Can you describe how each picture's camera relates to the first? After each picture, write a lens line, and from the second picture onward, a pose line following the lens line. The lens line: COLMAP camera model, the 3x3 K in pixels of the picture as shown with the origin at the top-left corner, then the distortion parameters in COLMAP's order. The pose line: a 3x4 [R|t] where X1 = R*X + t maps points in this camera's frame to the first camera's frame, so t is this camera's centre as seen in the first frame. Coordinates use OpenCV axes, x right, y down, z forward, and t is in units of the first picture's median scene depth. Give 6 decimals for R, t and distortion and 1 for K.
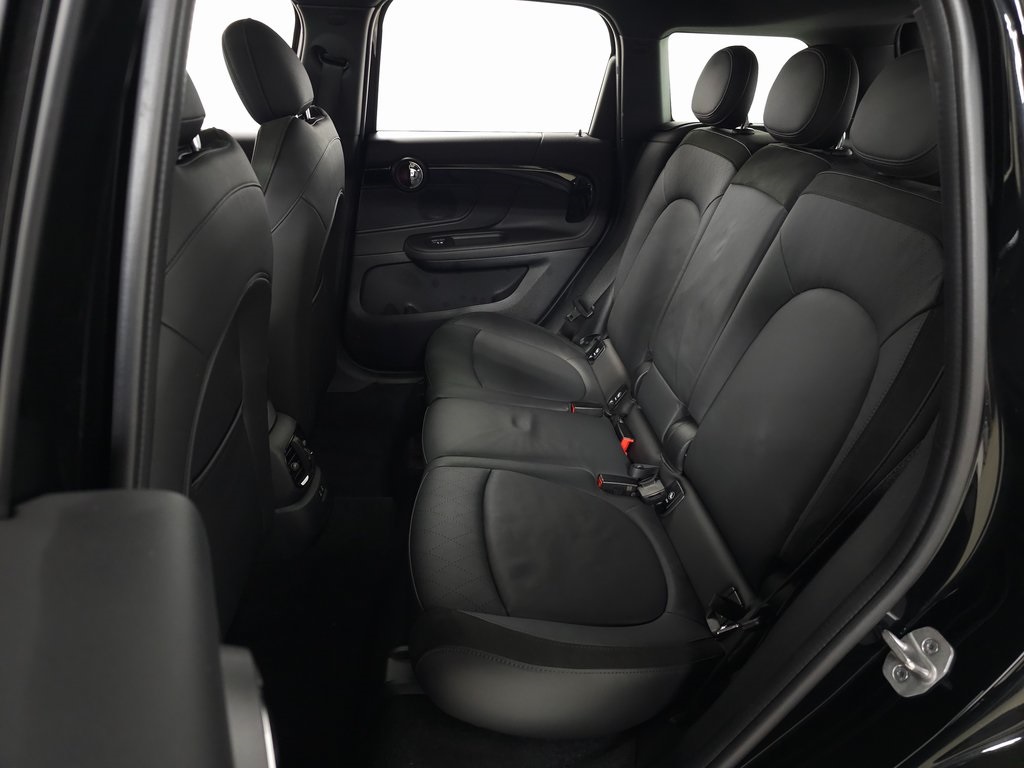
lens RADIAL K [[674.9, 0, 514.5], [0, 674.9, 379.4], [0, 0, 1]] dist [0.040750, -0.055849]
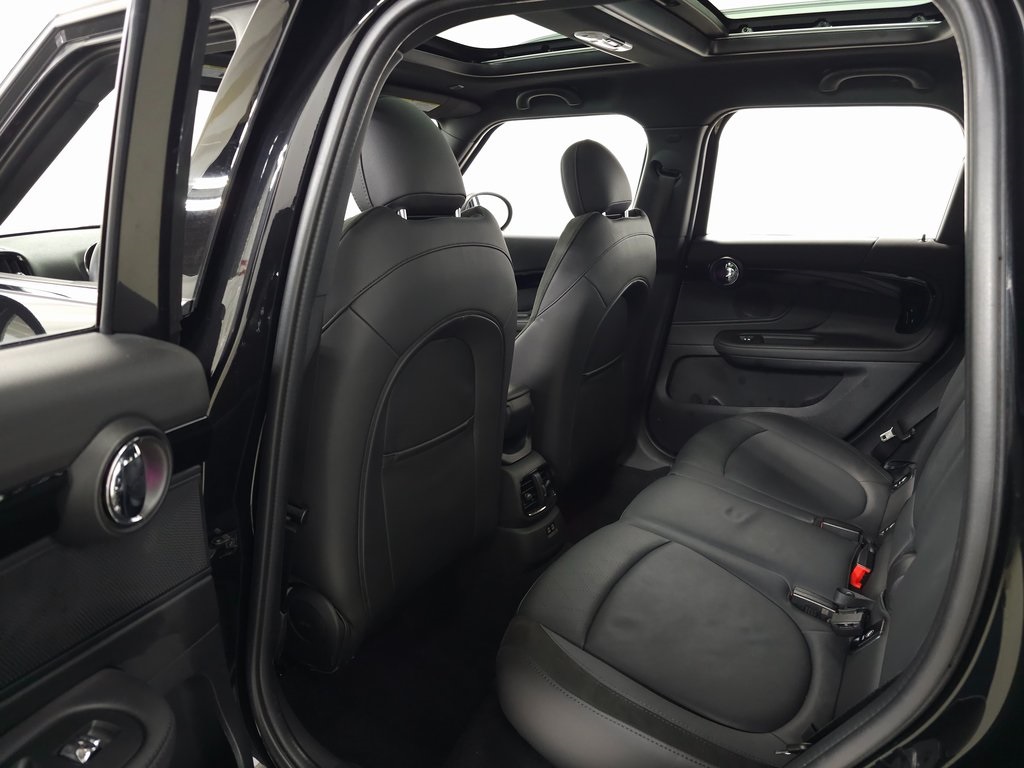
lens RADIAL K [[674.9, 0, 514.5], [0, 674.9, 379.4], [0, 0, 1]] dist [0.040750, -0.055849]
pose [[0.798909, 0.139076, -0.585152, 0.210007], [-0.238063, 0.966563, -0.095299, 0.033742], [0.552332, 0.215438, 0.805305, 0.008978]]
